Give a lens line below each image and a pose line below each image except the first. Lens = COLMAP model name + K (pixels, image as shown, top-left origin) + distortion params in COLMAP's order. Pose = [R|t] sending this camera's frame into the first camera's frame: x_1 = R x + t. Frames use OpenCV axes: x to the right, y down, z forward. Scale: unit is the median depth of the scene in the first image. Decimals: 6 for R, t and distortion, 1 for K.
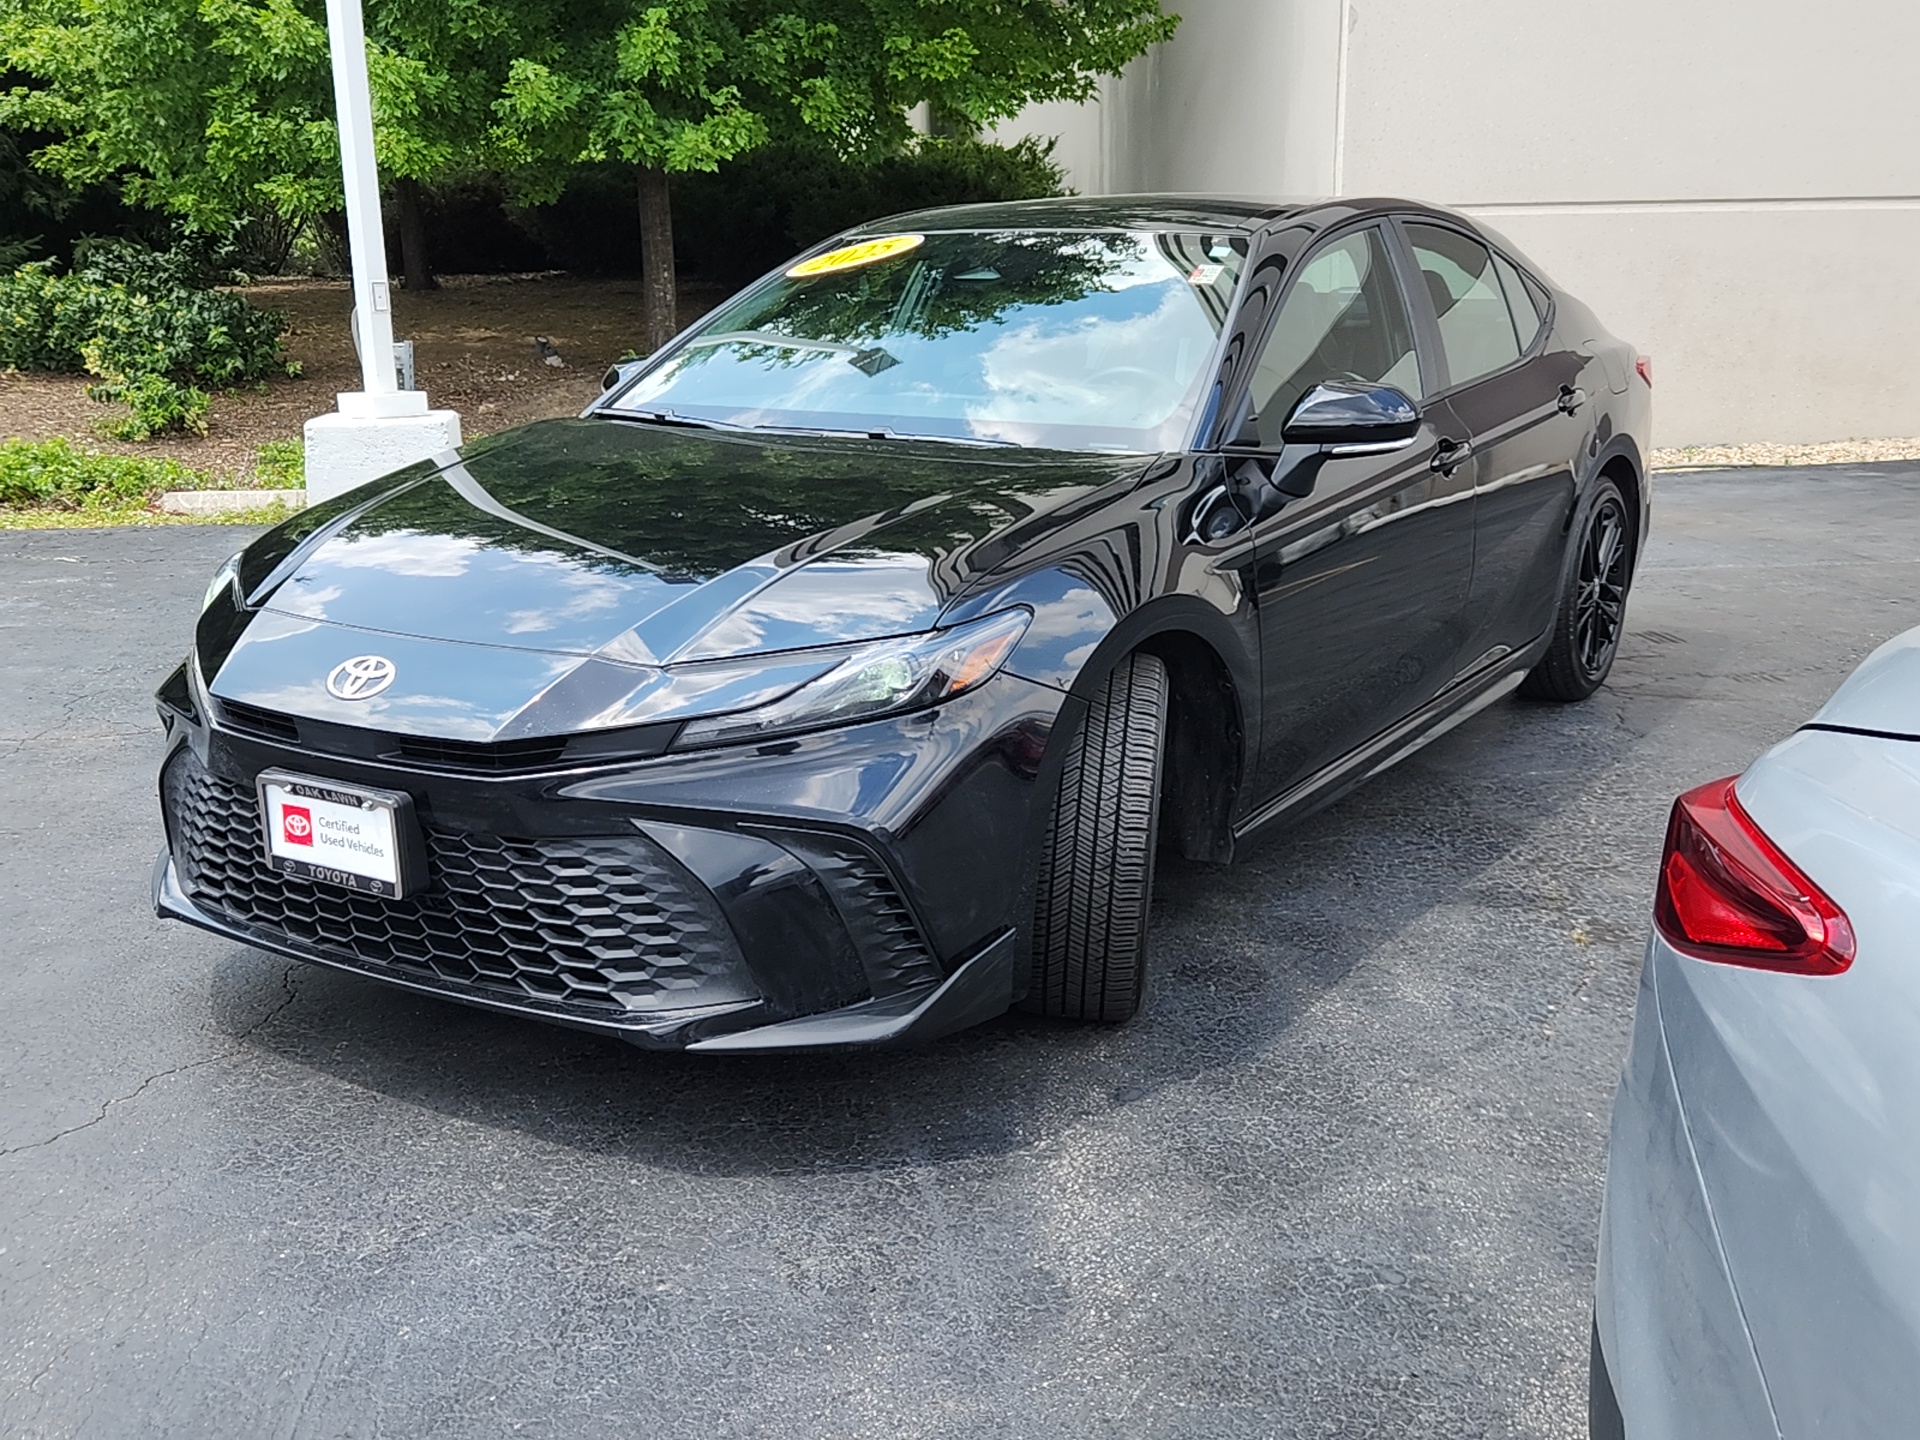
lens RADIAL K [[1987.4, 0, 960.0], [0, 1987.4, 720.0], [0, 0, 1]] dist [0.122970, -0.164461]
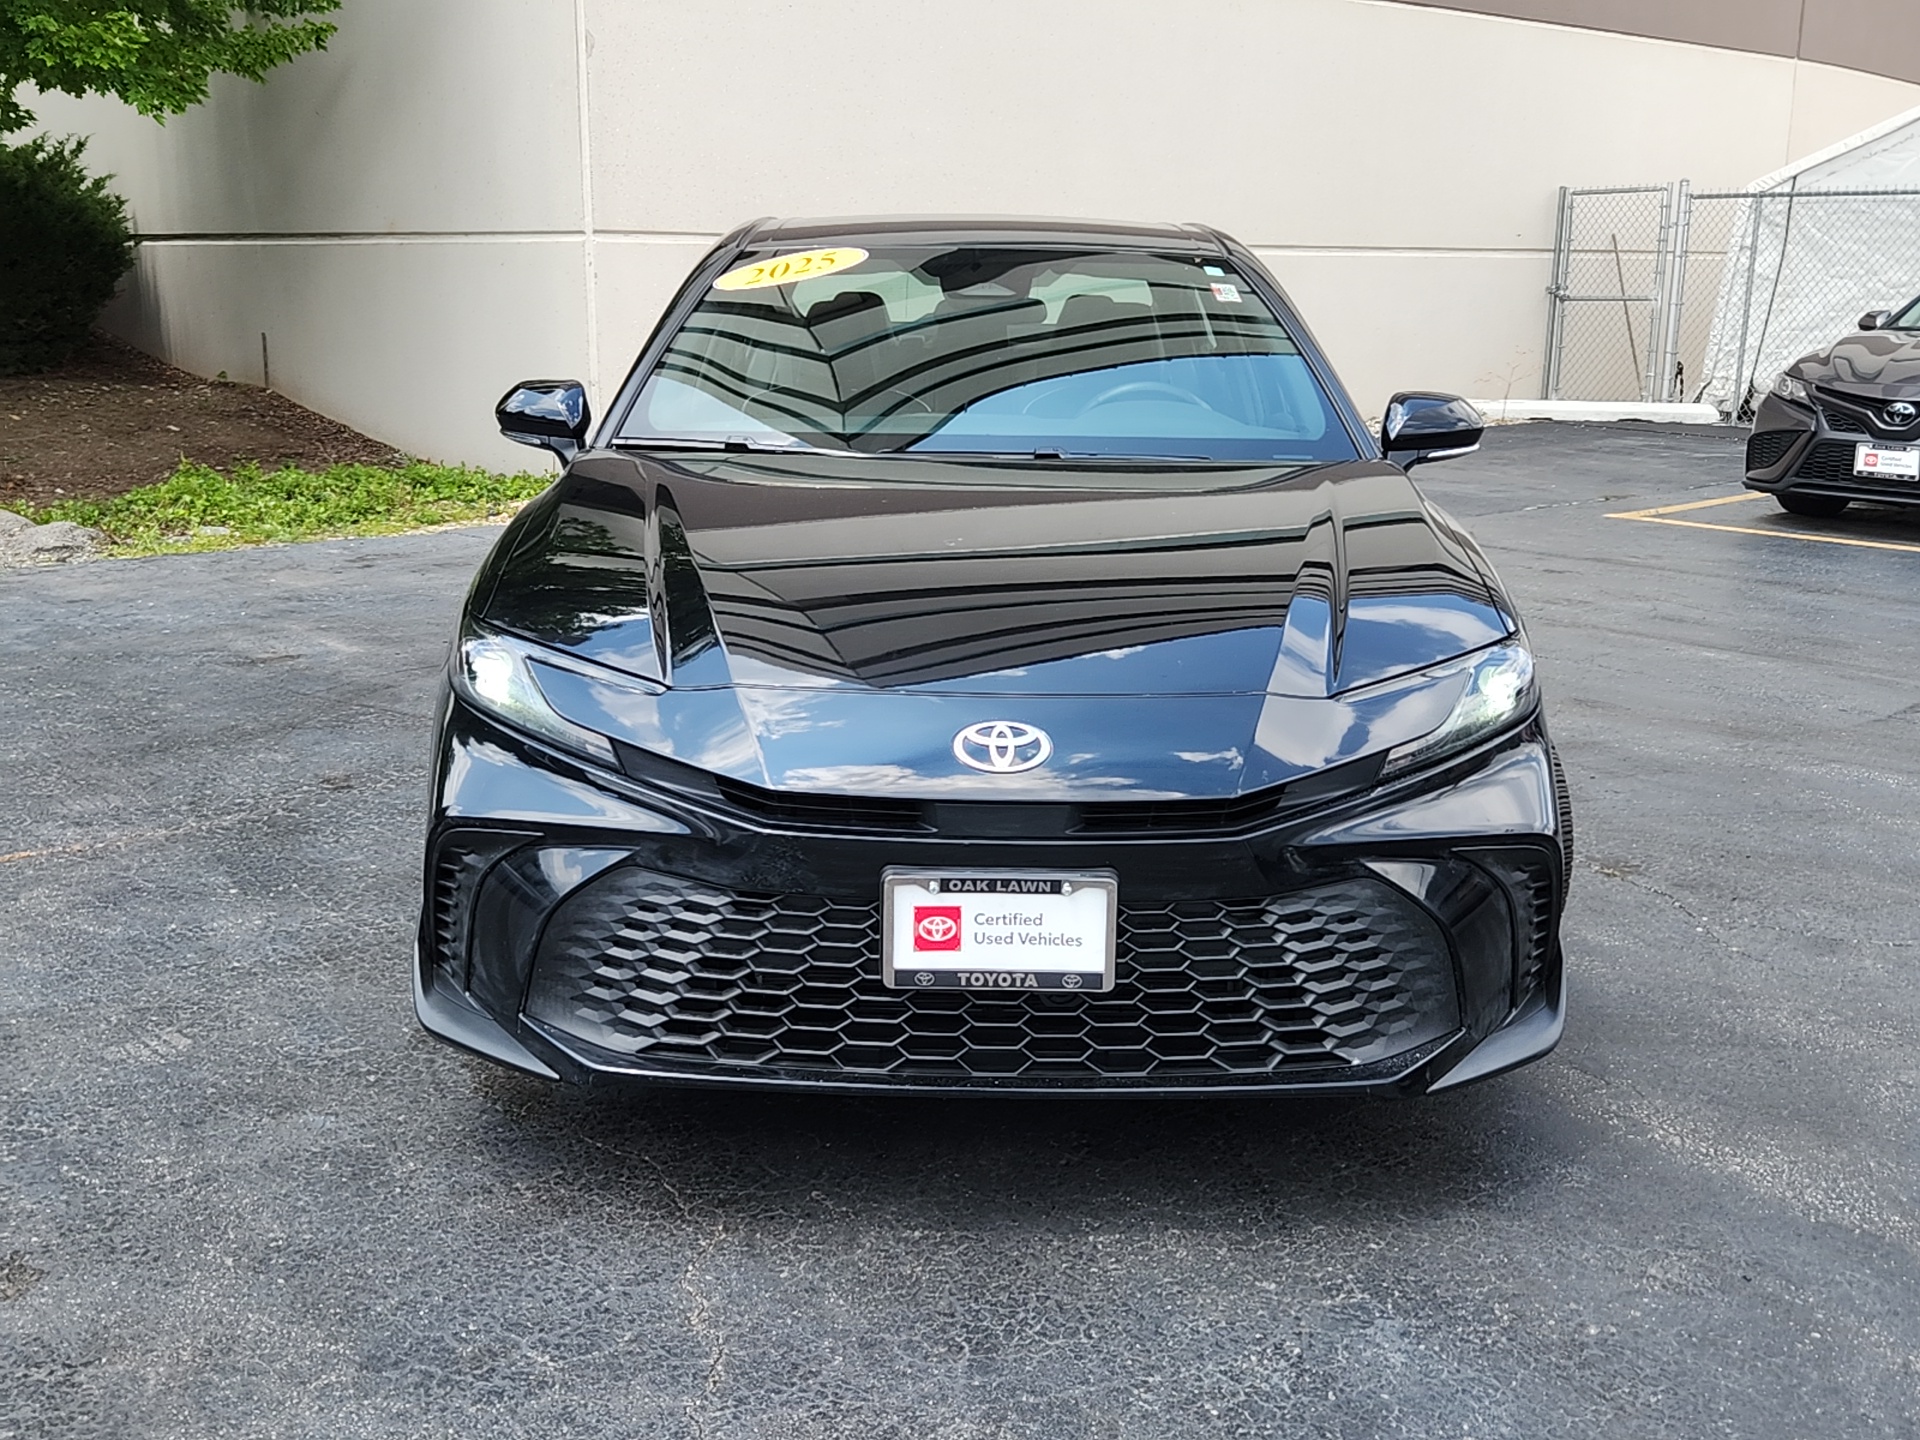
lens RADIAL K [[1987.4, 0, 960.0], [0, 1987.4, 720.0], [0, 0, 1]] dist [0.122970, -0.164461]
pose [[0.846491, -0.101465, 0.522644, -0.733577], [0.108886, 0.993916, 0.016600, -0.047046], [-0.521149, 0.042857, 0.852389, 0.267794]]
